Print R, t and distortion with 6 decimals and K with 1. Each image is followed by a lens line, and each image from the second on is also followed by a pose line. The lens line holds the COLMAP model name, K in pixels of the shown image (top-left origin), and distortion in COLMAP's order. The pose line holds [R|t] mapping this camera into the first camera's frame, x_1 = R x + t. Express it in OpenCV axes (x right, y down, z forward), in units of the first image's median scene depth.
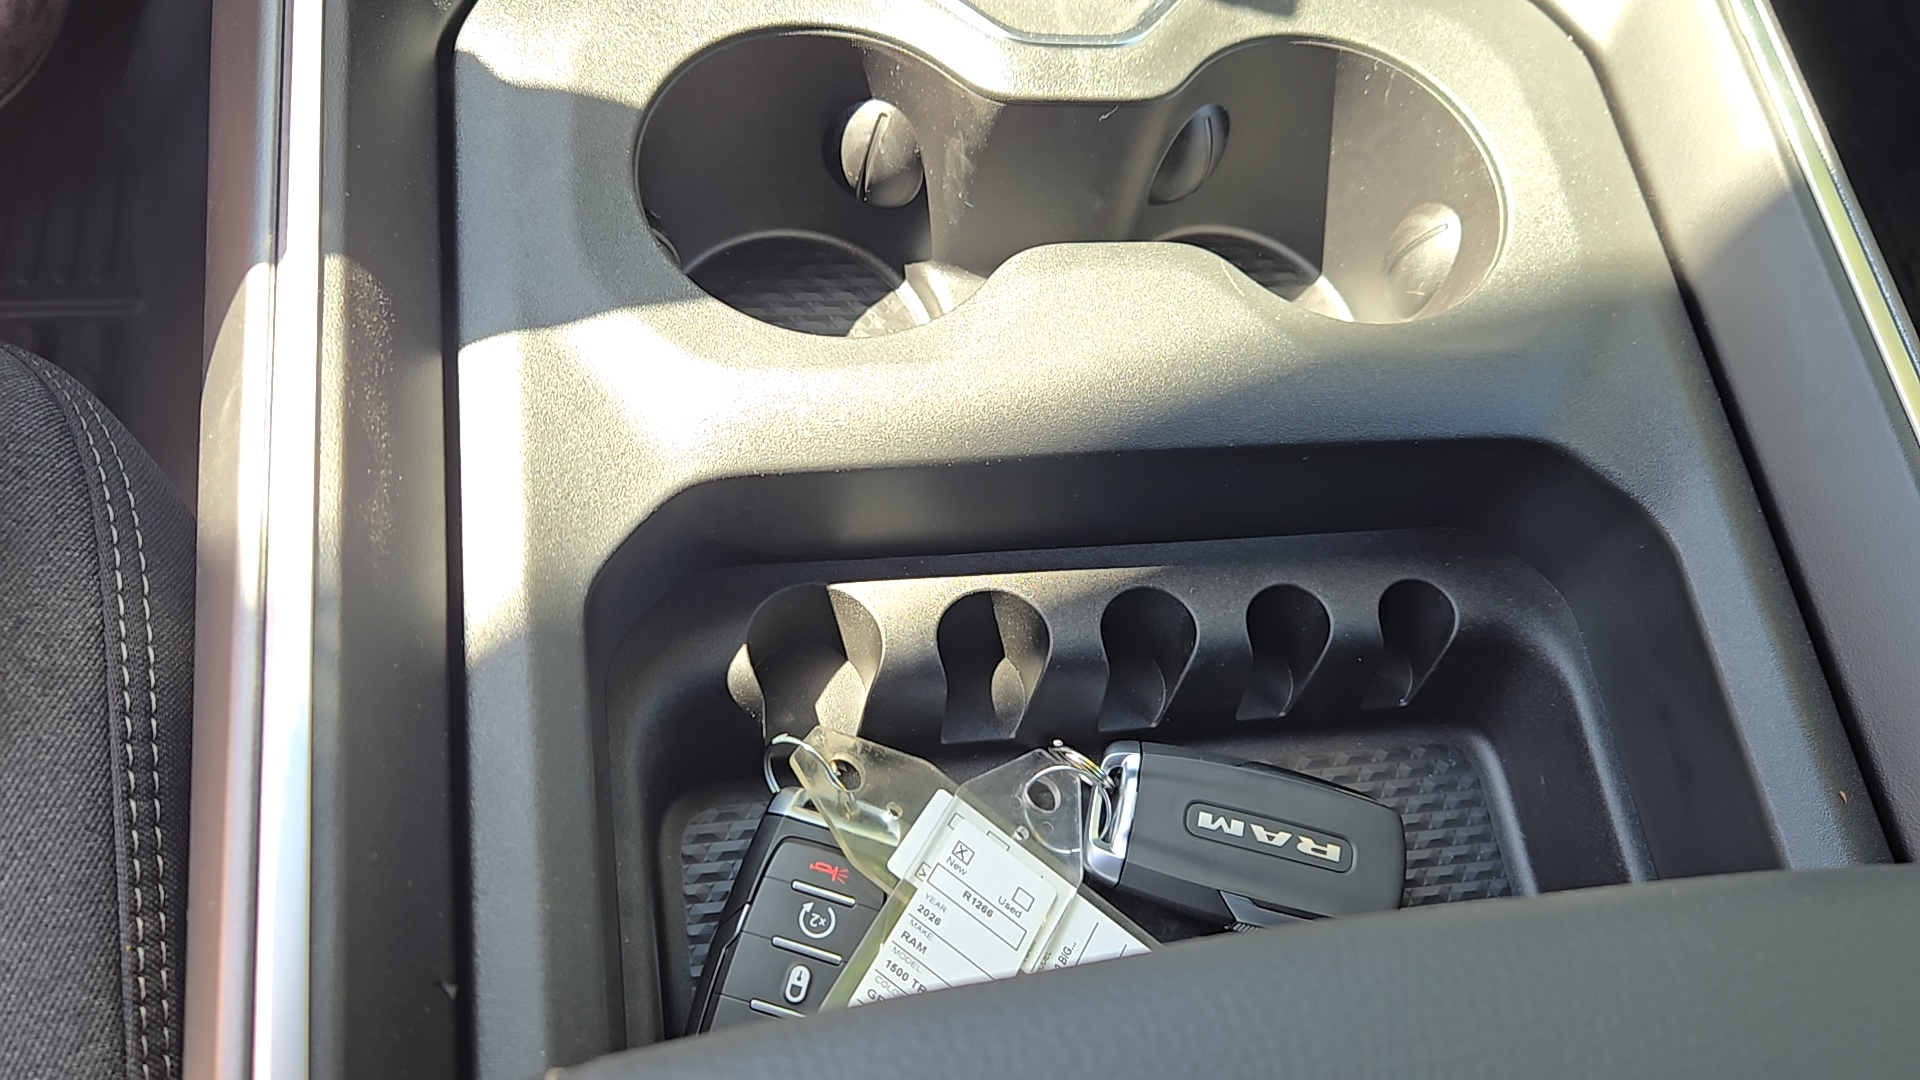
lens RADIAL K [[1598.2, 0, 965.4], [0, 1598.2, 538.2], [0, 0, 1]] dist [-0.002384, 0.012342]
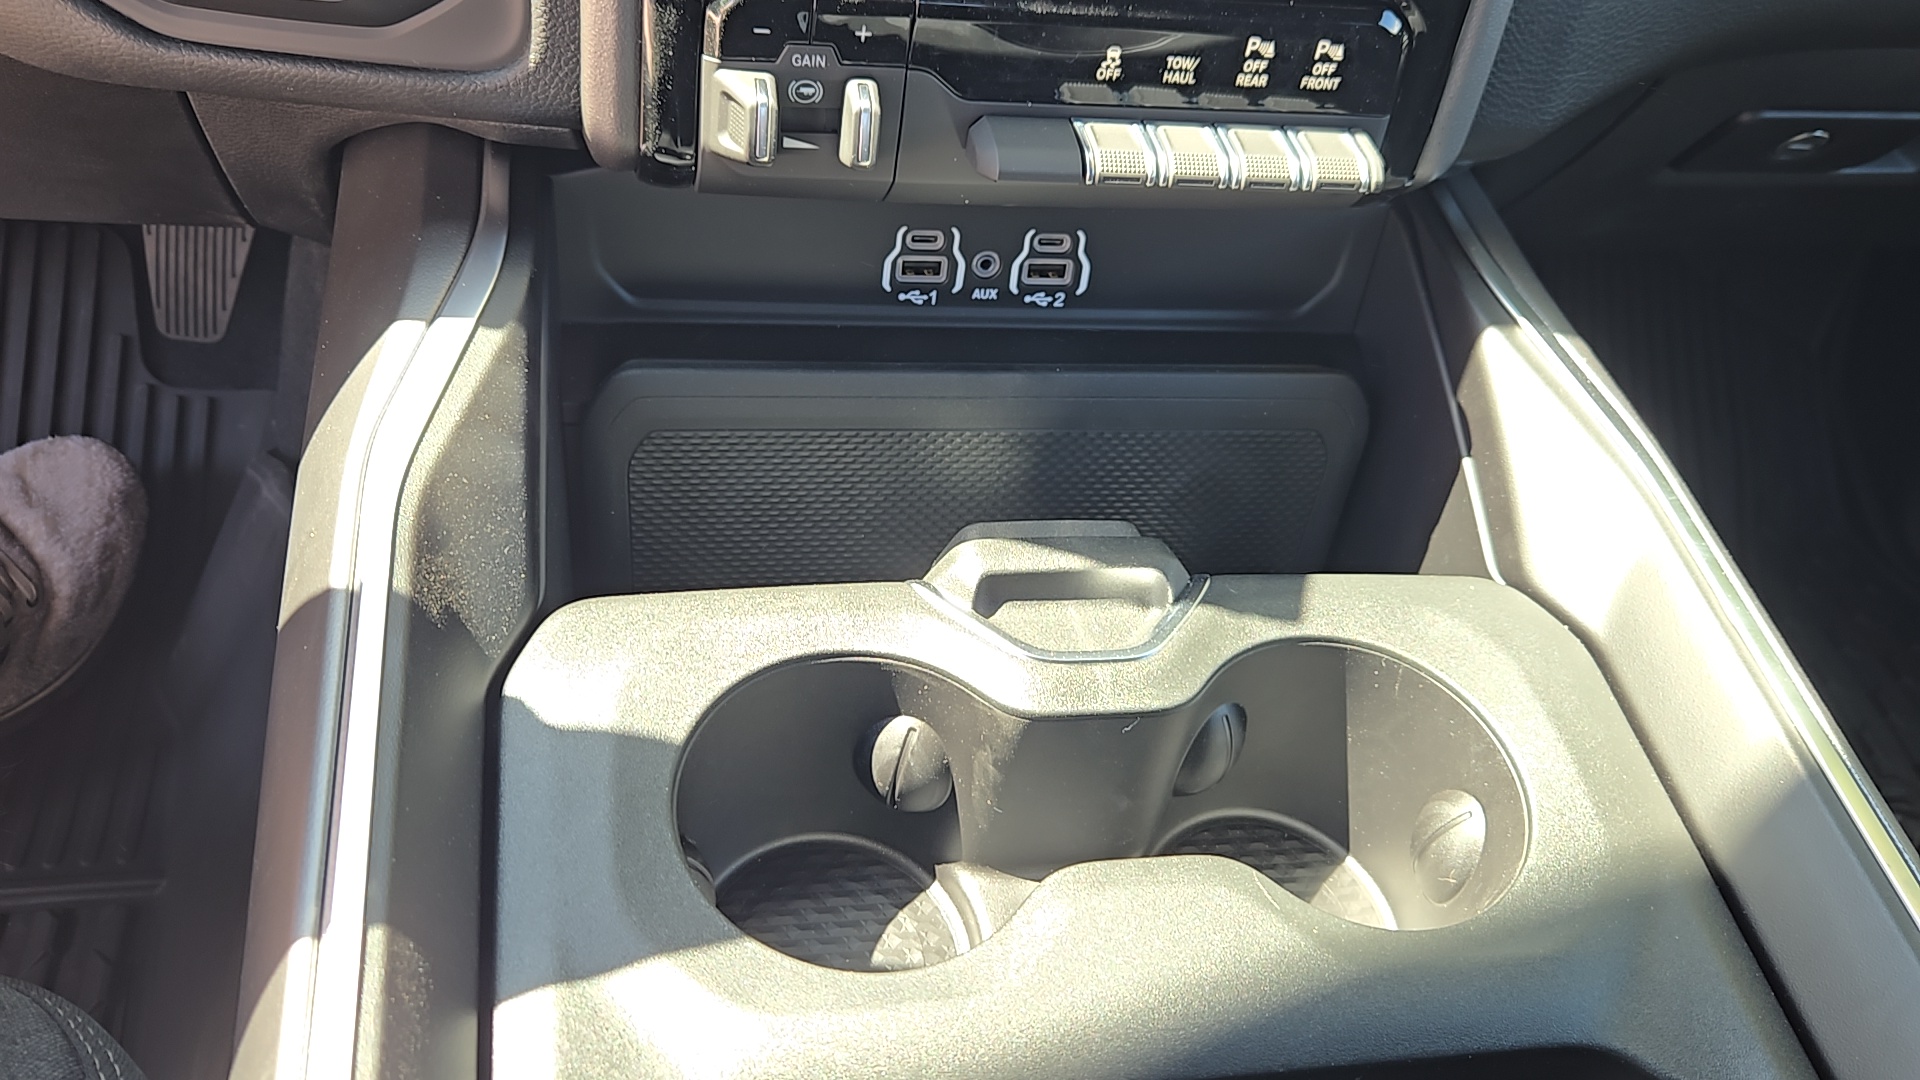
lens RADIAL K [[1598.2, 0, 954.9], [0, 1598.2, 505.3], [0, 0, 1]] dist [-0.002384, 0.012342]
pose [[0.999384, -0.035079, -0.001010, -0.018037], [0.033373, 0.958892, -0.281804, -0.115027], [0.010854, 0.281596, 0.959472, -0.030536]]
